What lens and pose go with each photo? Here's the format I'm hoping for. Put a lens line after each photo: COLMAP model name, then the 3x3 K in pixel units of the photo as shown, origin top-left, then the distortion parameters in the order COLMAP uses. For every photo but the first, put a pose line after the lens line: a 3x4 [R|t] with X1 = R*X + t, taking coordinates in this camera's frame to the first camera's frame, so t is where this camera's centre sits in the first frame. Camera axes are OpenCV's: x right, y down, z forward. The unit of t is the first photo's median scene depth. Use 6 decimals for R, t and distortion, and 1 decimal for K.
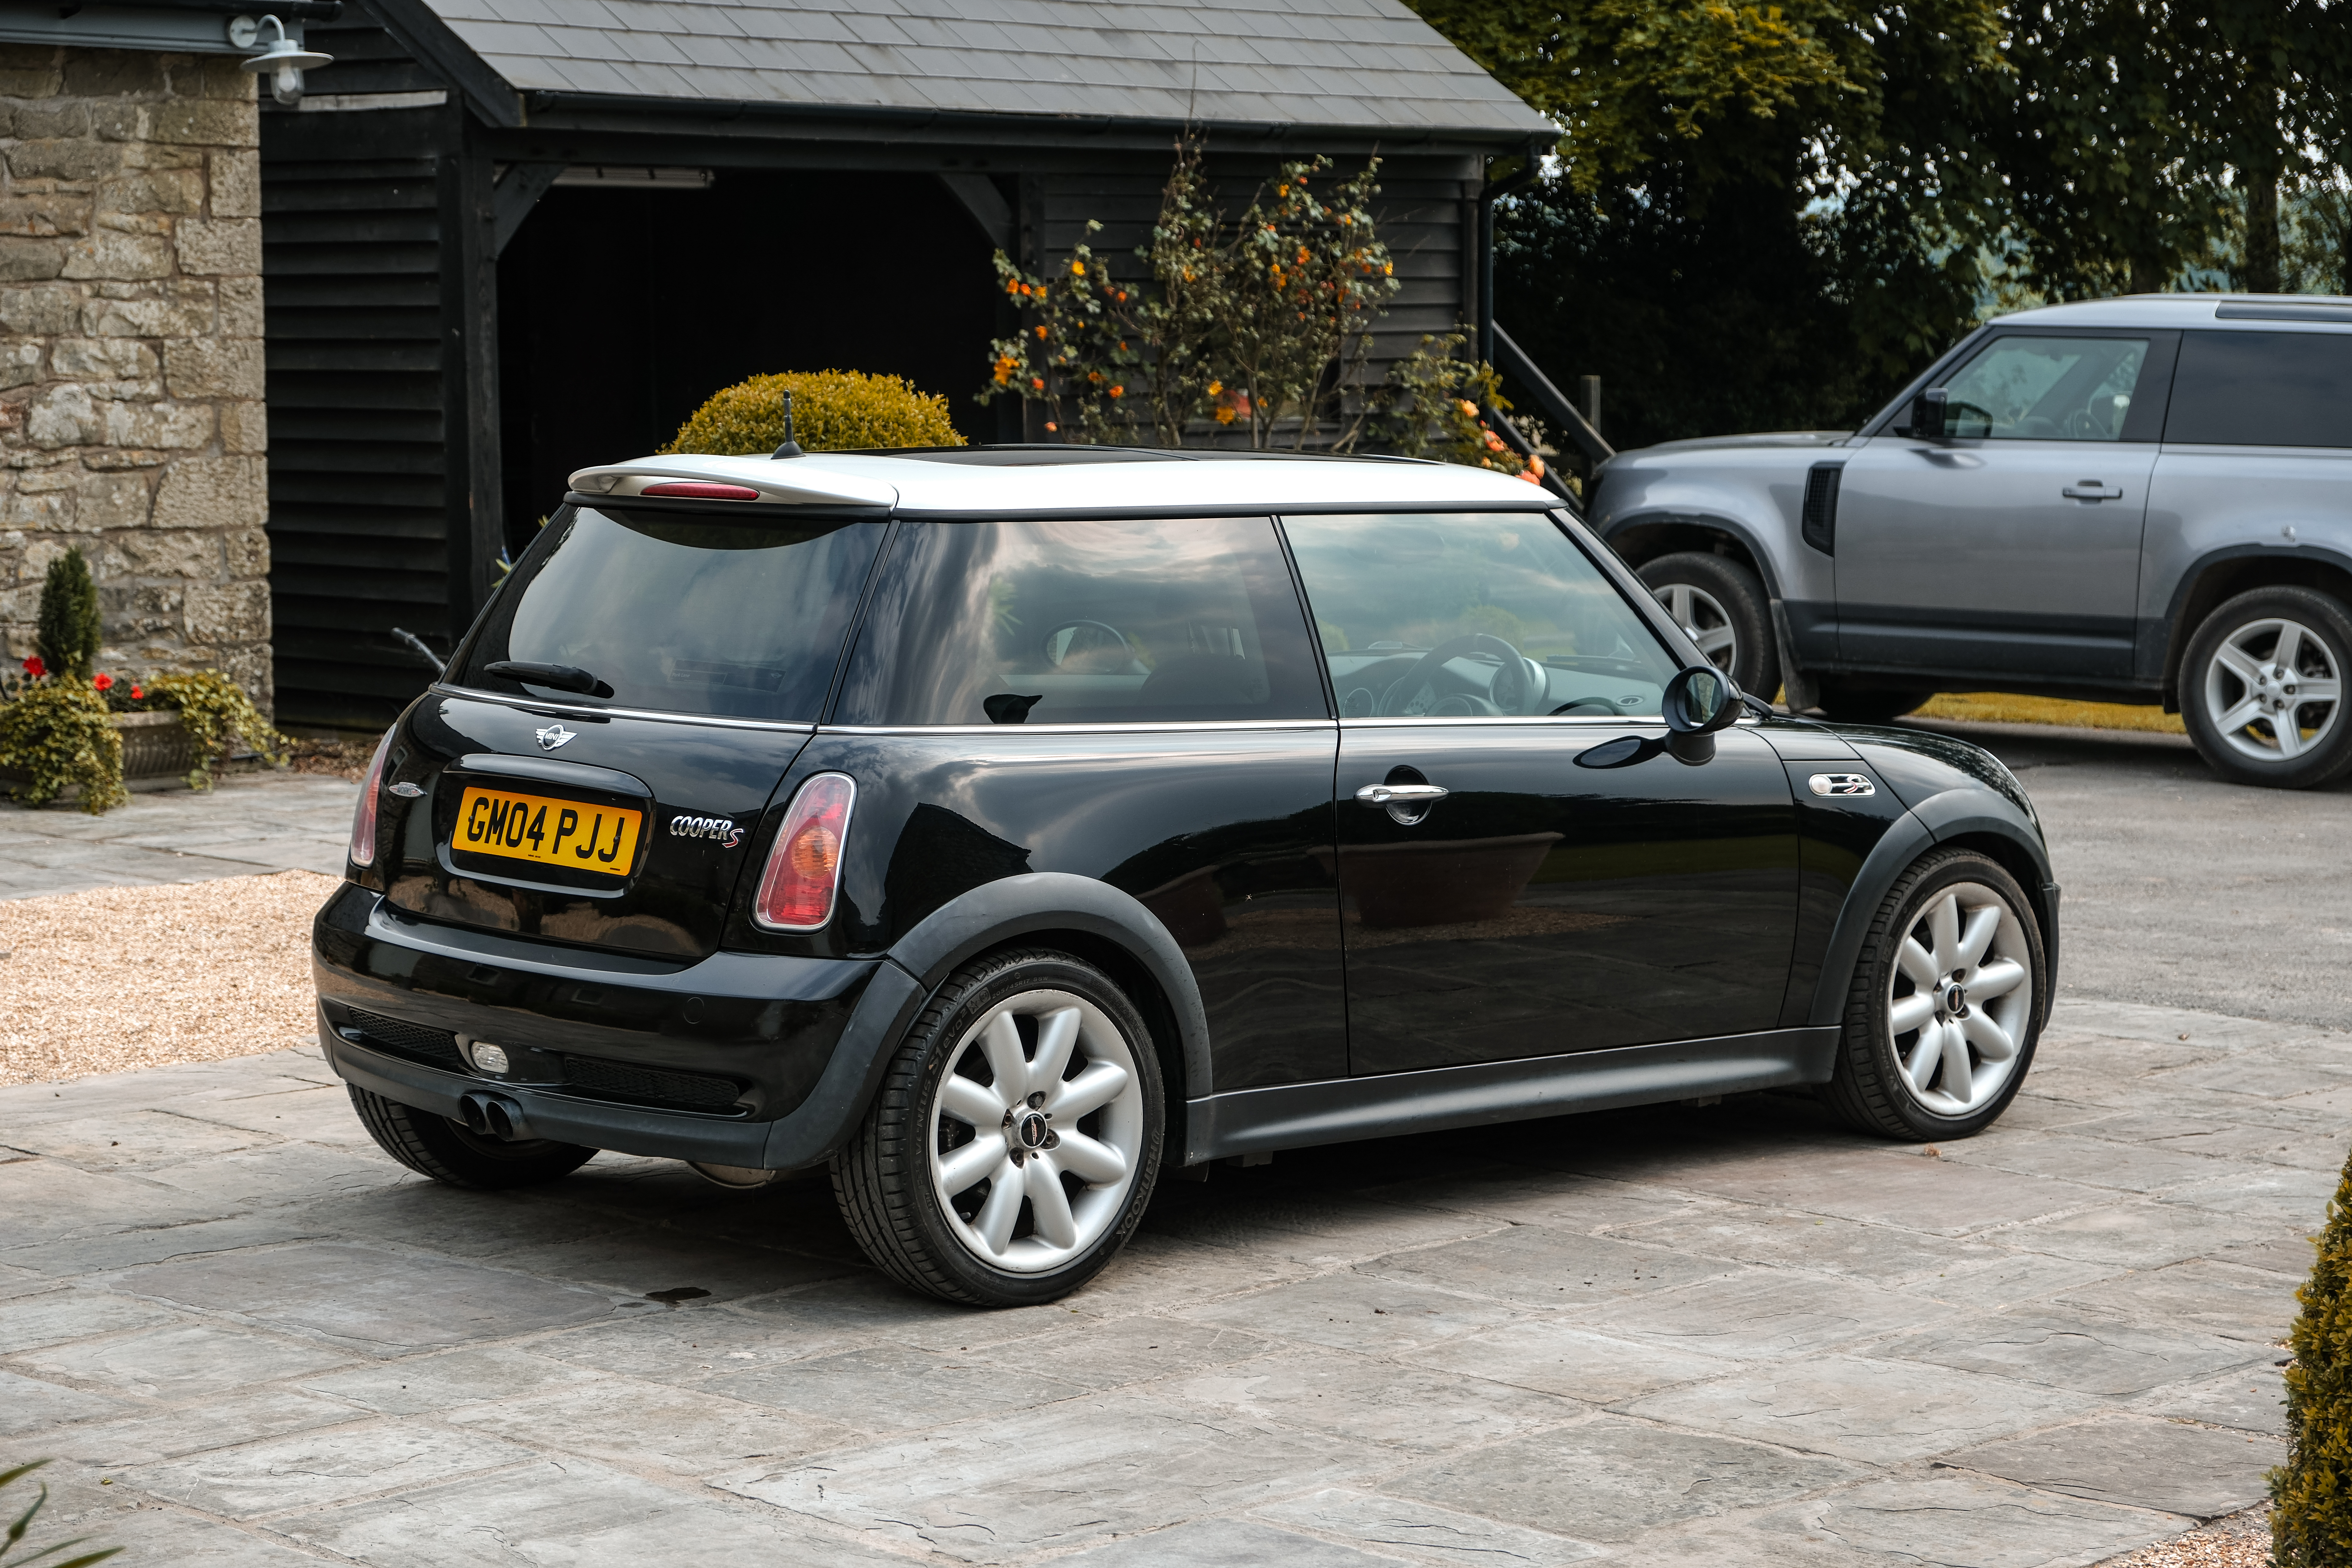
lens RADIAL K [[4648.3, 0, 1176.0], [0, 4648.3, 784.0], [0, 0, 1]] dist [0.011867, -0.029158]
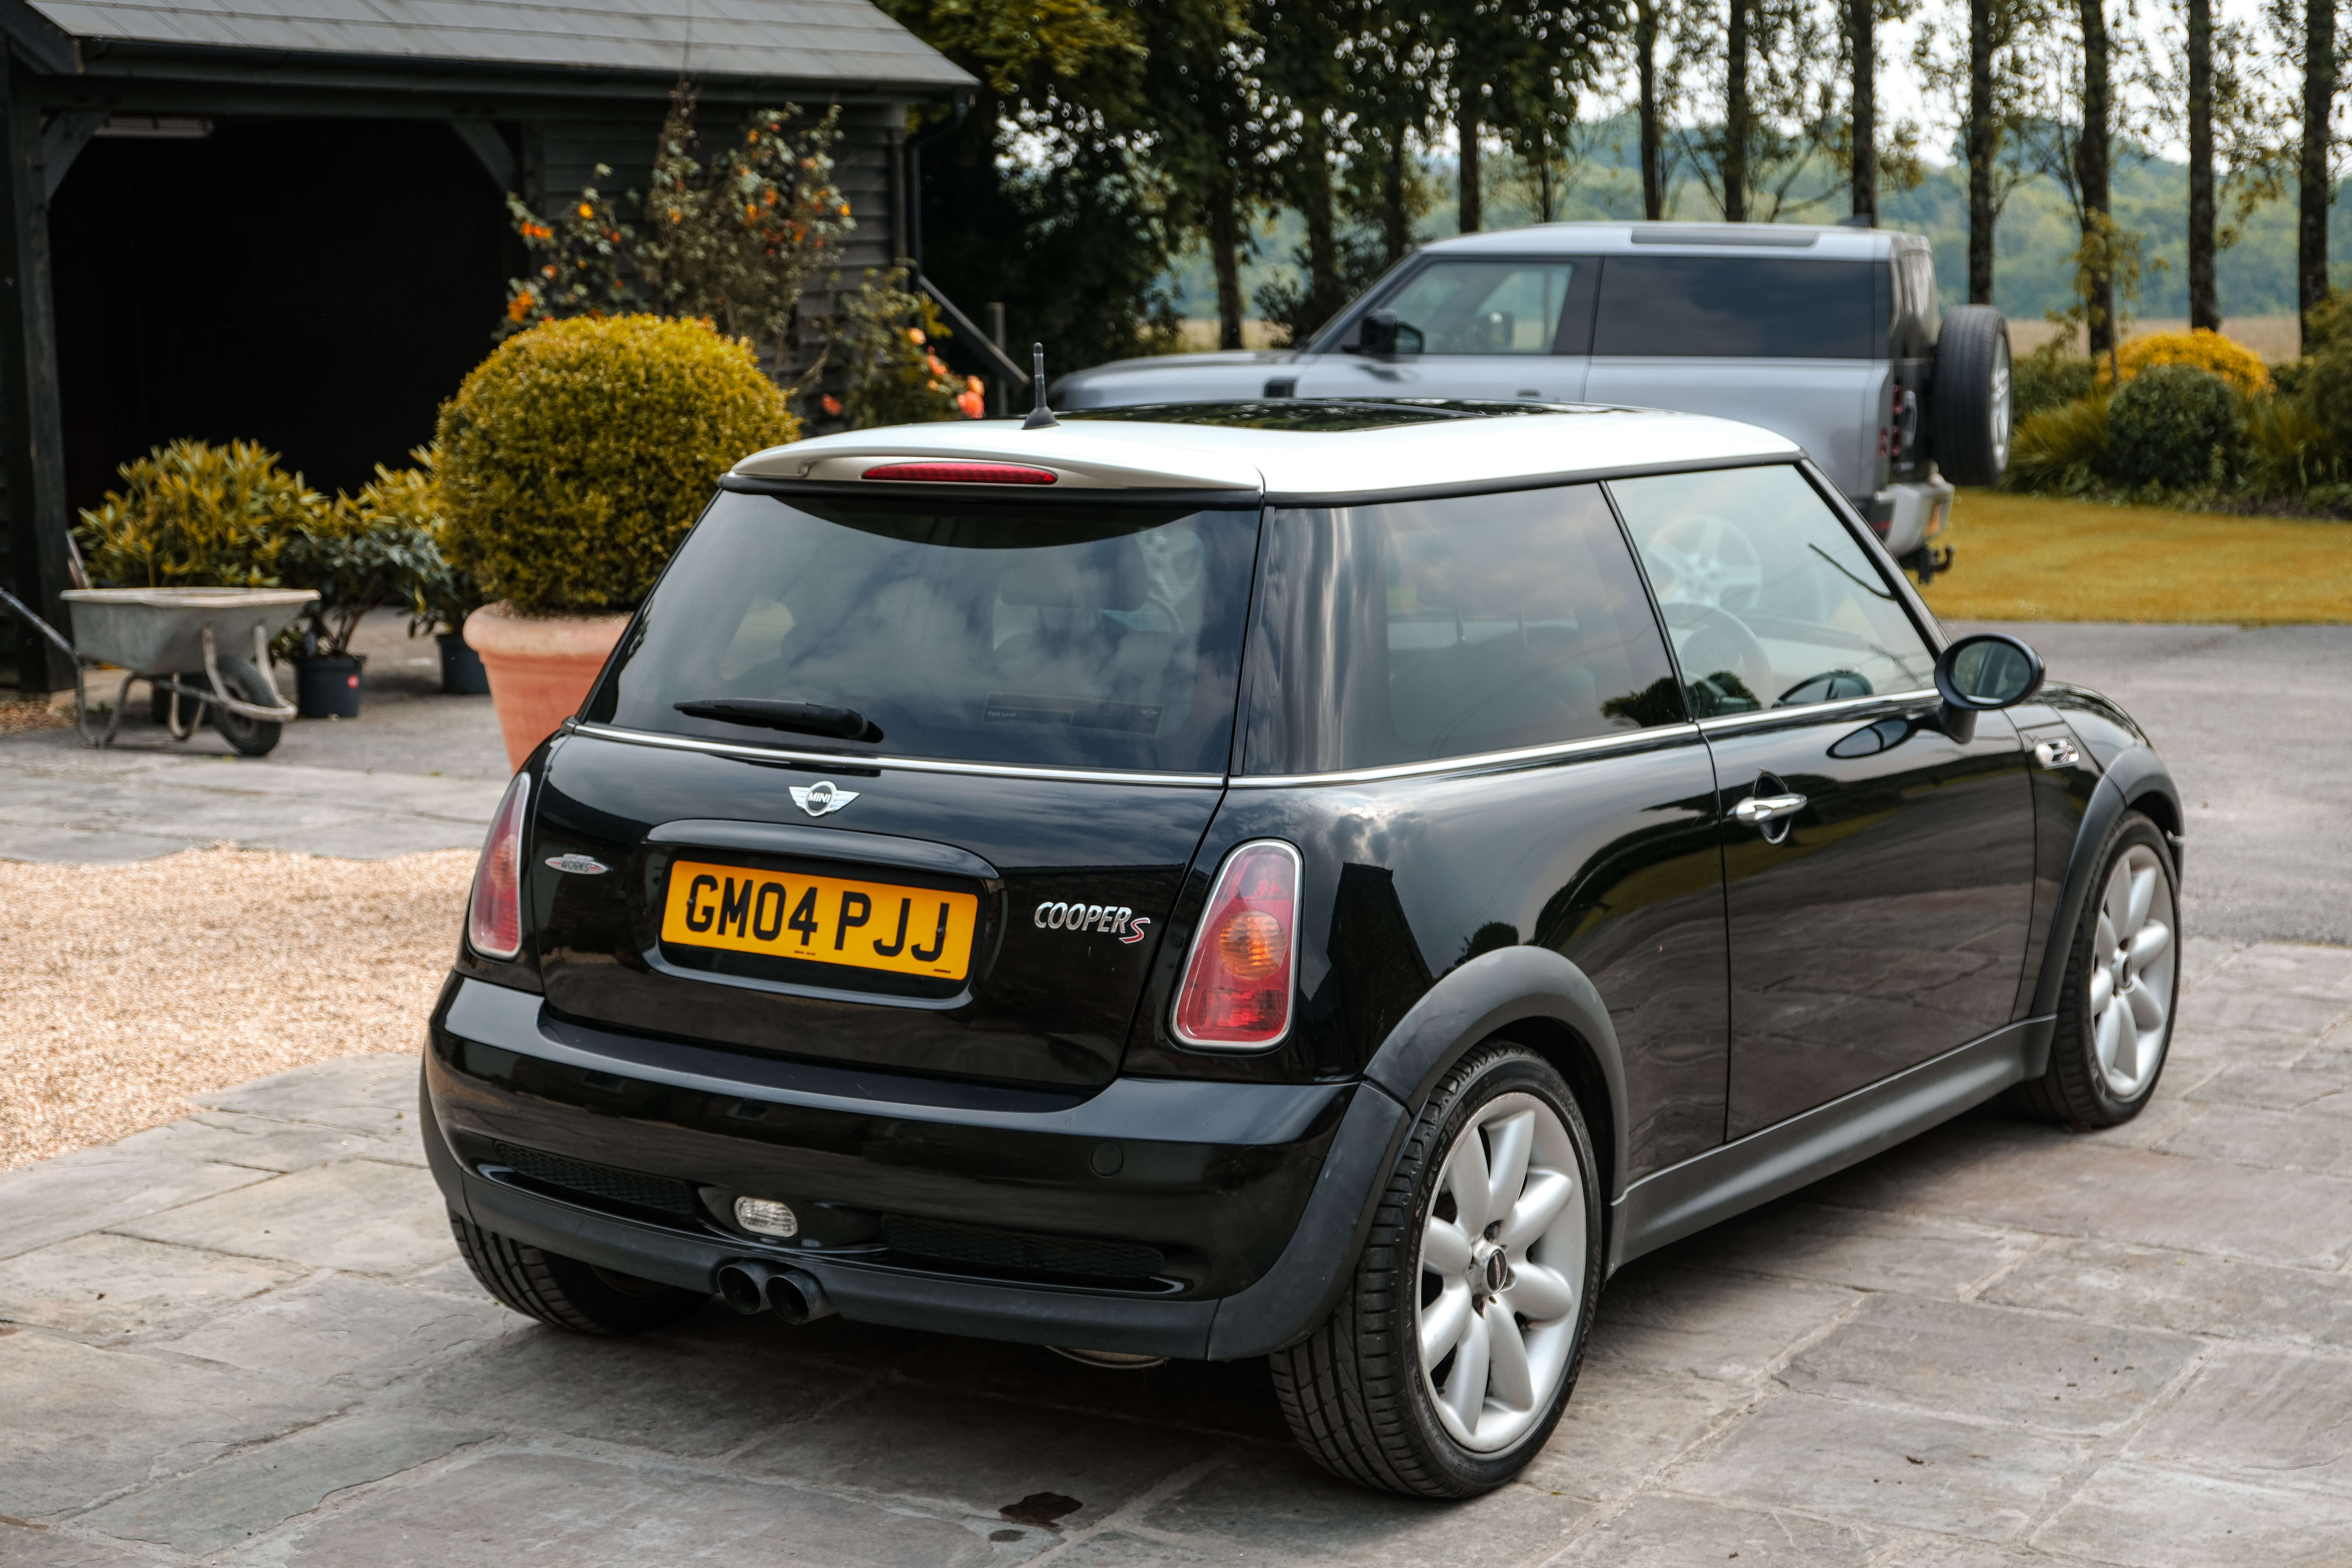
lens RADIAL K [[3656.9, 0, 1186.0], [0, 3656.9, 709.9], [0, 0, 1]] dist [0.011033, -0.028614]
pose [[0.971174, -0.043661, 0.234340, -0.108410], [0.038046, 0.998871, 0.028434, -0.019913], [-0.235317, -0.018699, 0.971739, 0.195352]]
